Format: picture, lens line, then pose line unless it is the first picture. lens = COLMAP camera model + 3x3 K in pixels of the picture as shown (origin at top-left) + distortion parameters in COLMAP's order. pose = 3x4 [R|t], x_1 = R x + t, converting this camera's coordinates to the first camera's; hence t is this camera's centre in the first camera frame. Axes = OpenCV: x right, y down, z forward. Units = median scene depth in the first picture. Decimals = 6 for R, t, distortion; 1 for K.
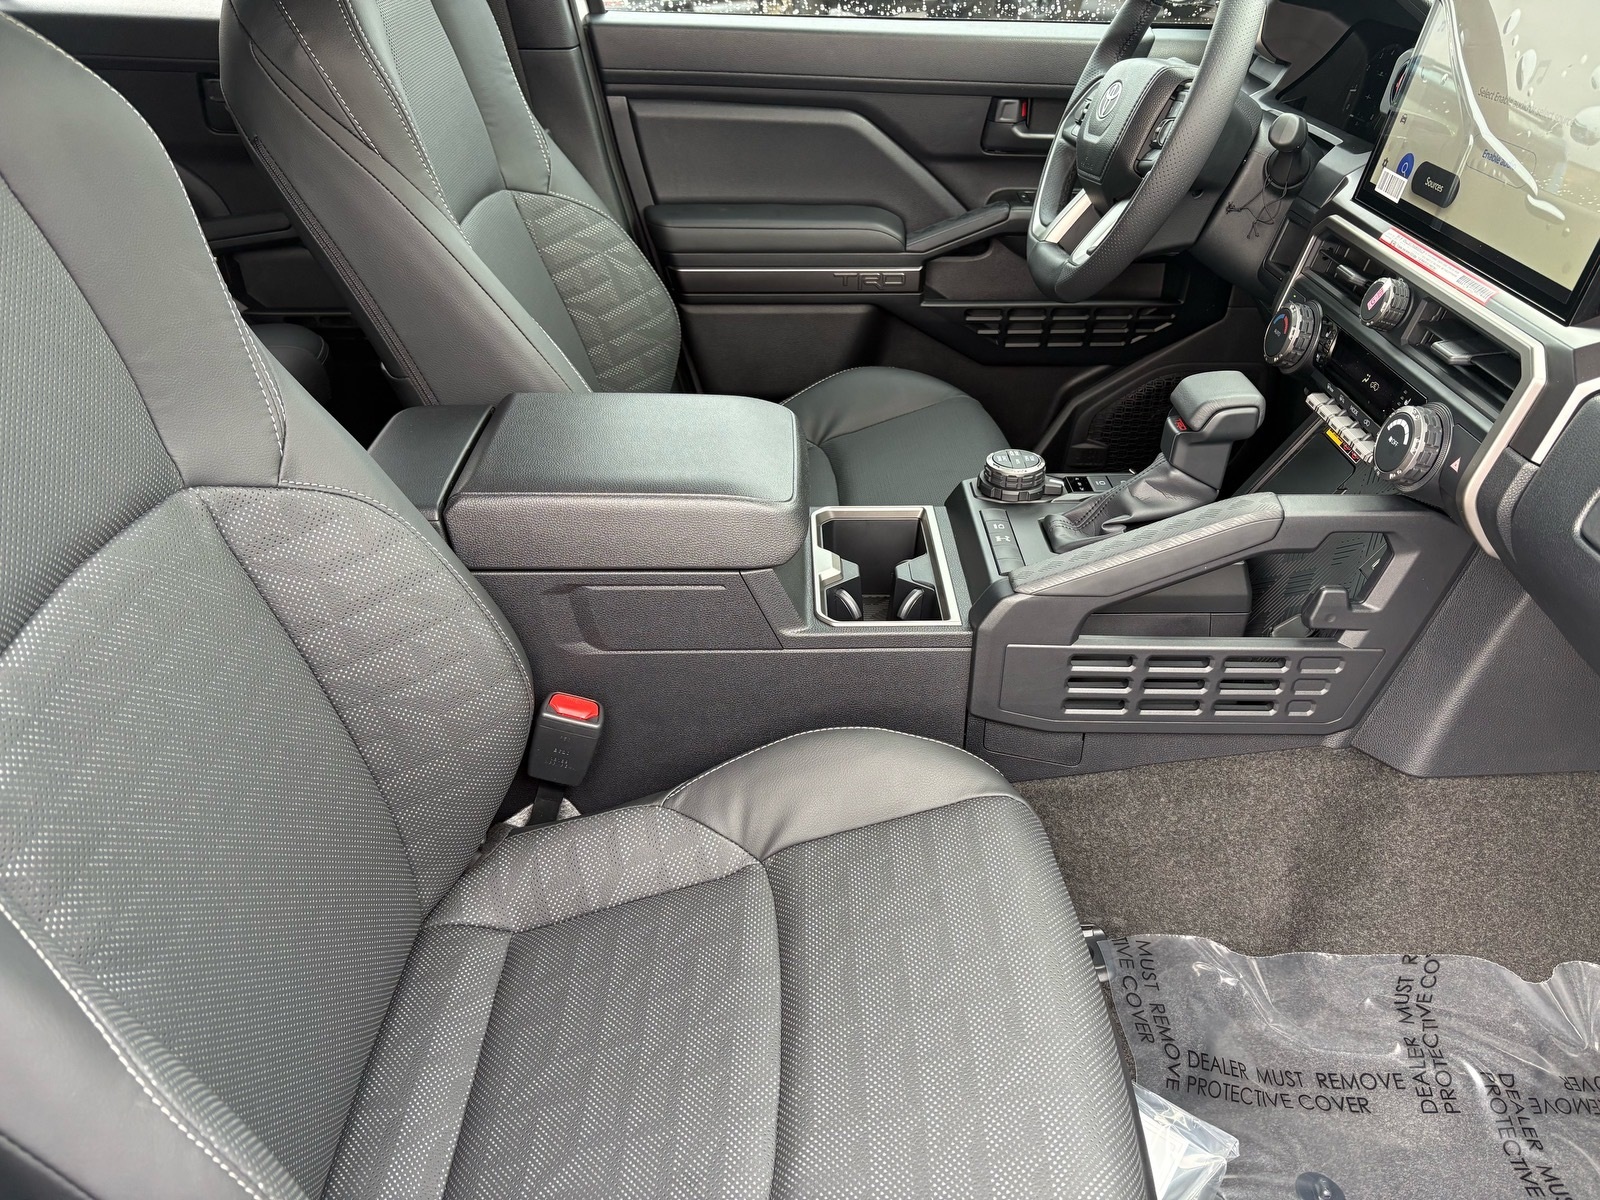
lens RADIAL K [[1224.3, 0, 807.9], [0, 1224.3, 608.3], [0, 0, 1]] dist [0.048183, -0.055345]
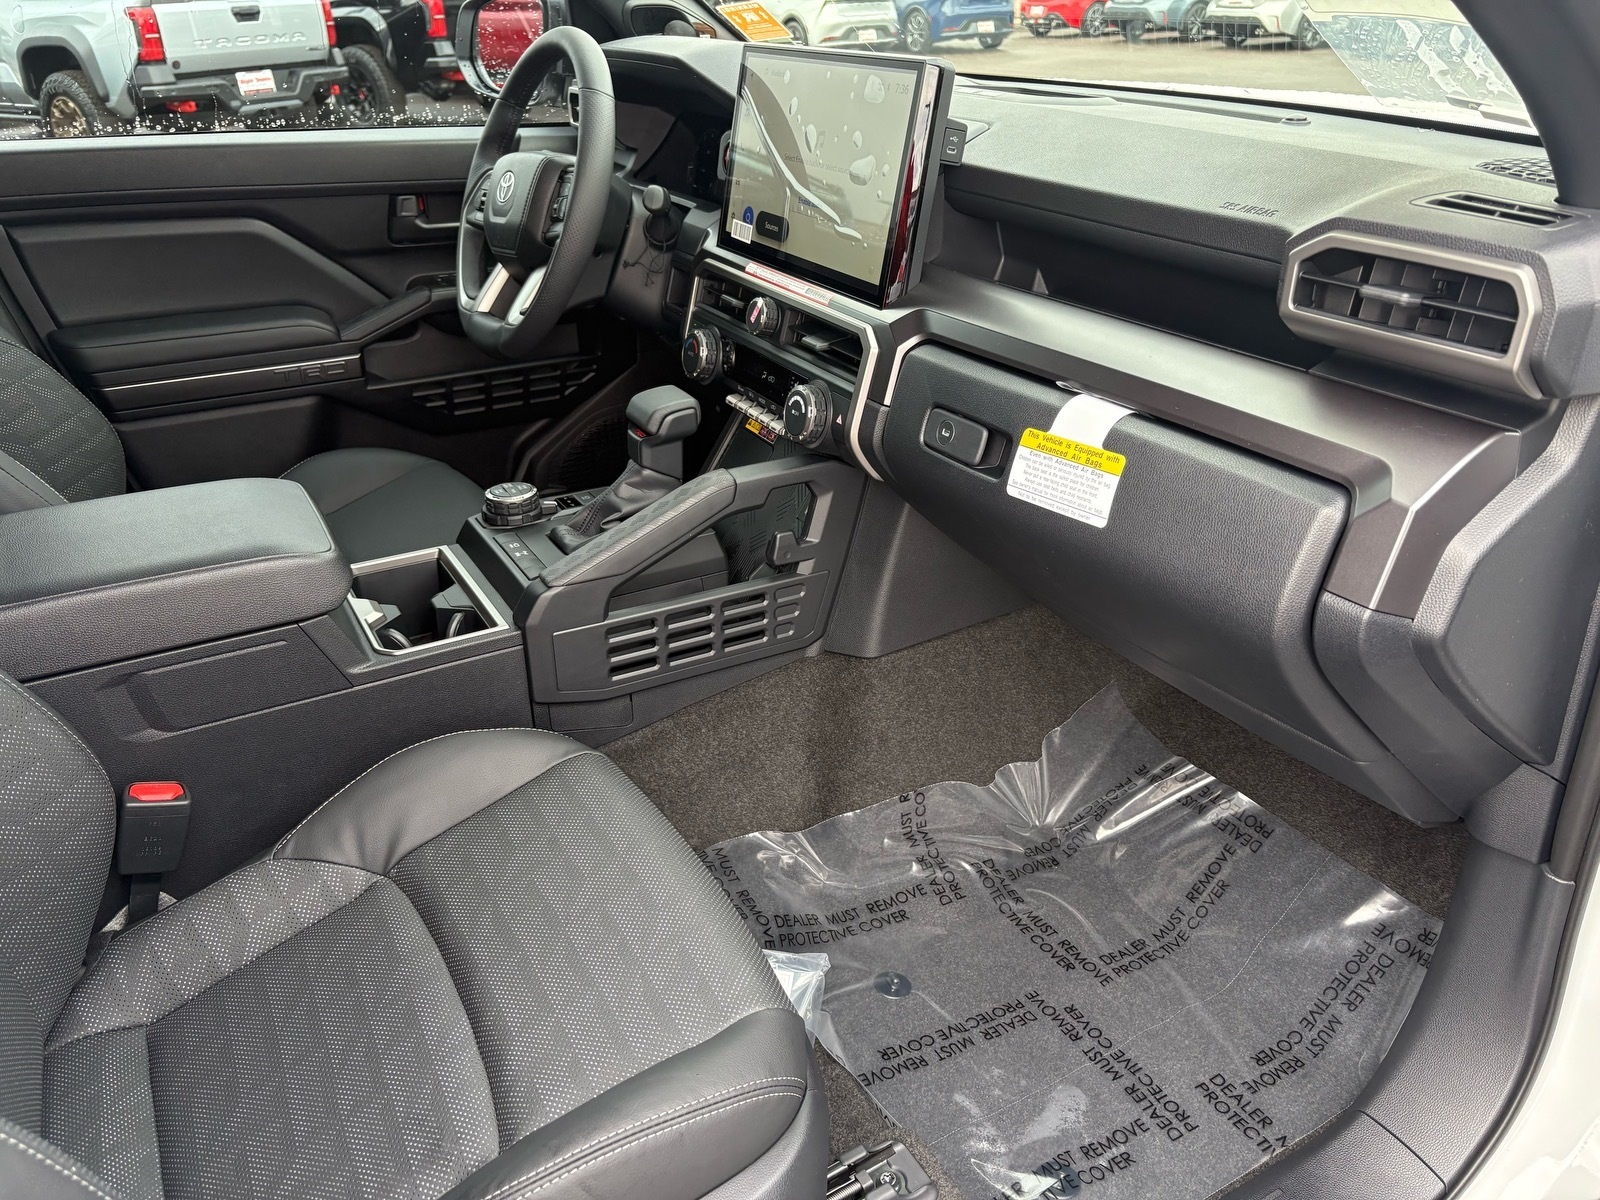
lens RADIAL K [[1224.3, 0, 807.9], [0, 1224.3, 608.3], [0, 0, 1]] dist [0.048183, -0.055345]
pose [[0.877760, -0.225024, 0.422968, -0.108343], [0.254699, 0.966917, -0.014152, 0.080490], [-0.405790, 0.120151, 0.906034, -0.161478]]
